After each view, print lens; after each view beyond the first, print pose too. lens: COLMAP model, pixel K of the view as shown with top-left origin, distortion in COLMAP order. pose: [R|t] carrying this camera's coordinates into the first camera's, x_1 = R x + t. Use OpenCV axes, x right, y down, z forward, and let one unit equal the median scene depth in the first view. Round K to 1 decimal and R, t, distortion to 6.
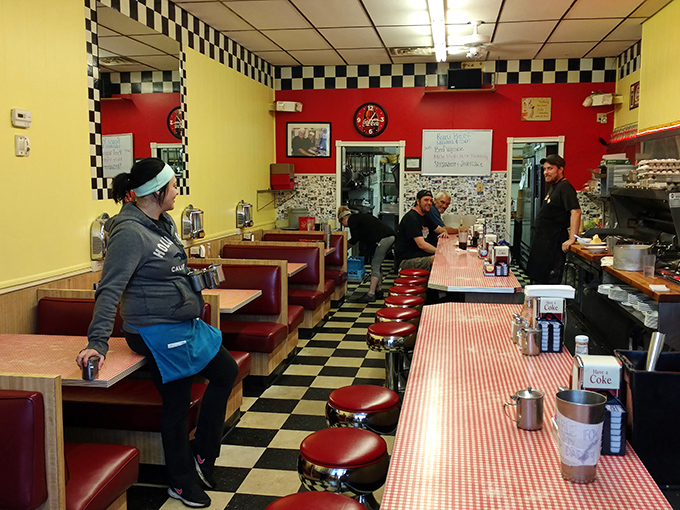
lens RADIAL K [[727.6, 0, 340.0], [0, 727.6, 255.0], [0, 0, 1]] dist [0.005485, 0.011947]
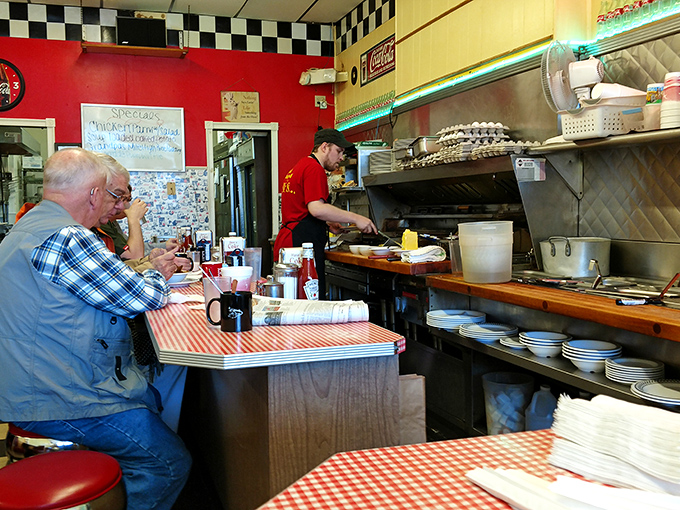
lens RADIAL K [[717.5, 0, 340.0], [0, 717.5, 255.0], [0, 0, 1]] dist [0.157644, -0.368391]
pose [[0.893685, -0.039424, 0.446960, 0.019621], [0.059920, 0.997696, -0.031808, 0.005195], [-0.444676, 0.055208, 0.893988, 0.296440]]
